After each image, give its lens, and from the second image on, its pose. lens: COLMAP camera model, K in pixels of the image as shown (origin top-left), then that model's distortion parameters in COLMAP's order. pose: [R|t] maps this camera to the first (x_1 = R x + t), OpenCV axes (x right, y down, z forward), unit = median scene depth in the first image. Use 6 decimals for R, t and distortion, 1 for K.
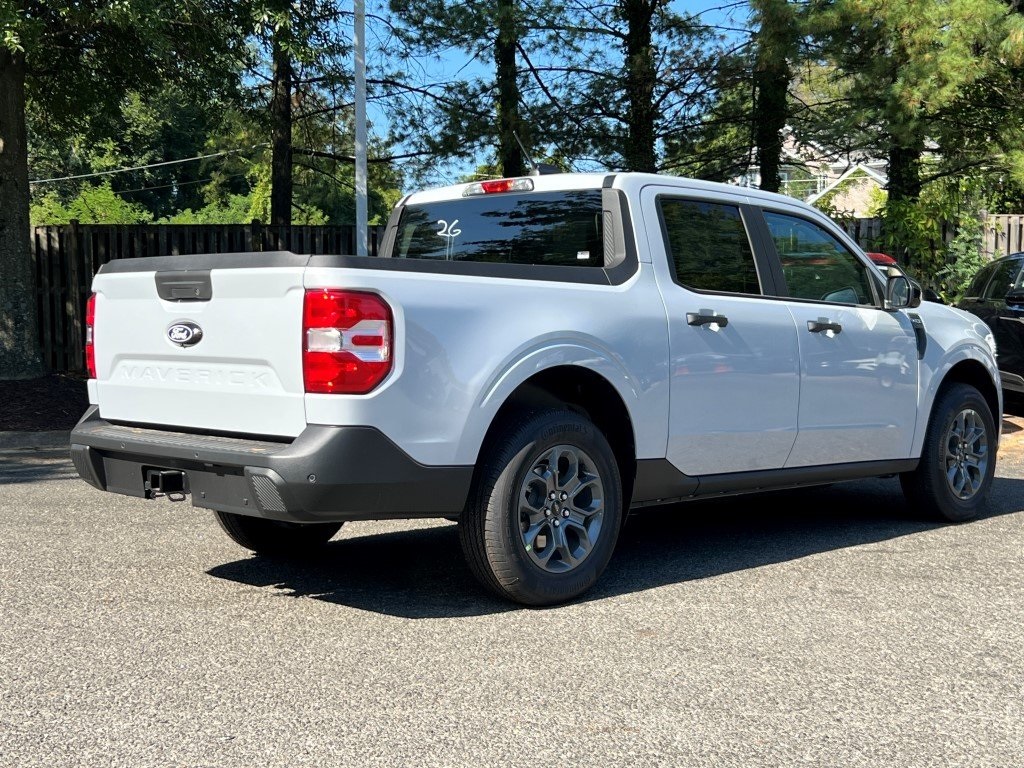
lens RADIAL K [[1455.4, 0, 512.0], [0, 1455.4, 389.9], [0, 0, 1]] dist [0.144358, 0.000000]
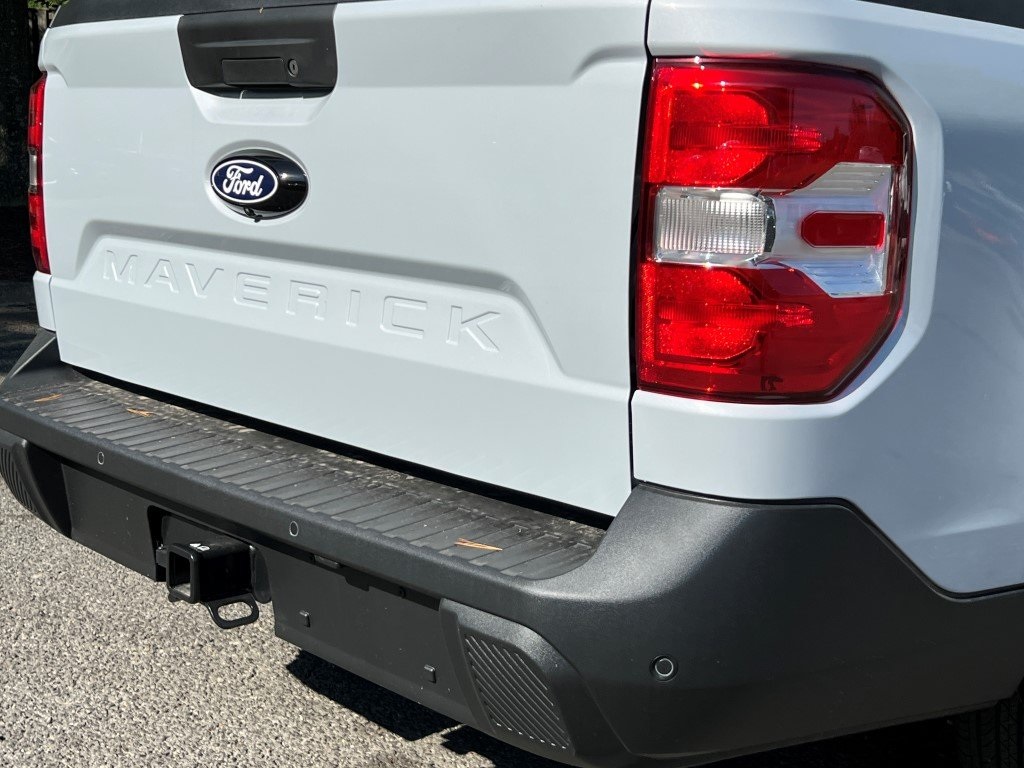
lens RADIAL K [[1455.4, 0, 508.8], [0, 1455.4, 378.2], [0, 0, 1]] dist [0.144358, 0.000000]
pose [[0.999171, 0.029527, -0.028029, -0.147753], [-0.026169, 0.993203, 0.113419, -0.033031], [0.031187, -0.112592, 0.993152, 0.626912]]
